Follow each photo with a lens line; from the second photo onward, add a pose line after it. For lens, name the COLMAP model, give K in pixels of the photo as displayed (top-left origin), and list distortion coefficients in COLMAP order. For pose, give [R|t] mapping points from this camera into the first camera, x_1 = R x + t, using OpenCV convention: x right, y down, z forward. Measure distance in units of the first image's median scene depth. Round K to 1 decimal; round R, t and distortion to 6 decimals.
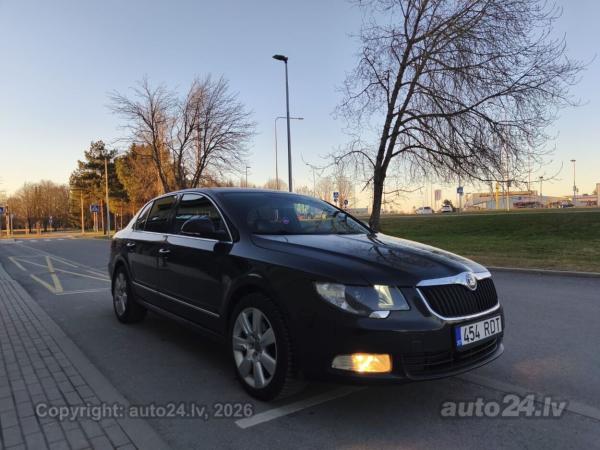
lens RADIAL K [[416.9, 0, 297.3], [0, 416.9, 227.3], [0, 0, 1]] dist [-0.003624, -0.001238]
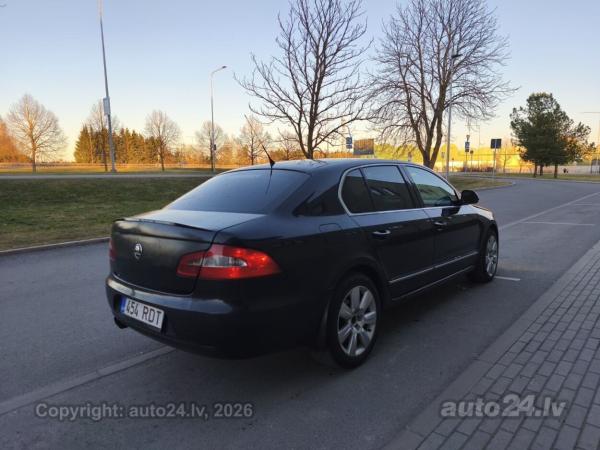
lens RADIAL K [[416.9, 0, 297.3], [0, 416.9, 227.3], [0, 0, 1]] dist [-0.003624, -0.001238]
pose [[-0.179509, -0.098075, 0.978855, -0.301636], [0.017616, 0.994538, 0.102877, -0.010978], [-0.983599, 0.035711, -0.176801, 0.364779]]
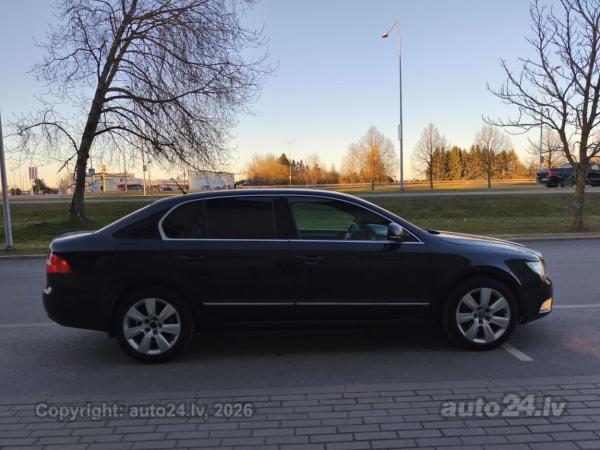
lens RADIAL K [[416.9, 0, 297.3], [0, 416.9, 227.3], [0, 0, 1]] dist [-0.003624, -0.001238]
pose [[0.602907, -0.048313, 0.796347, -0.258311], [0.009839, 0.998539, 0.053131, -0.014632], [-0.797751, -0.024198, 0.602502, 0.107286]]
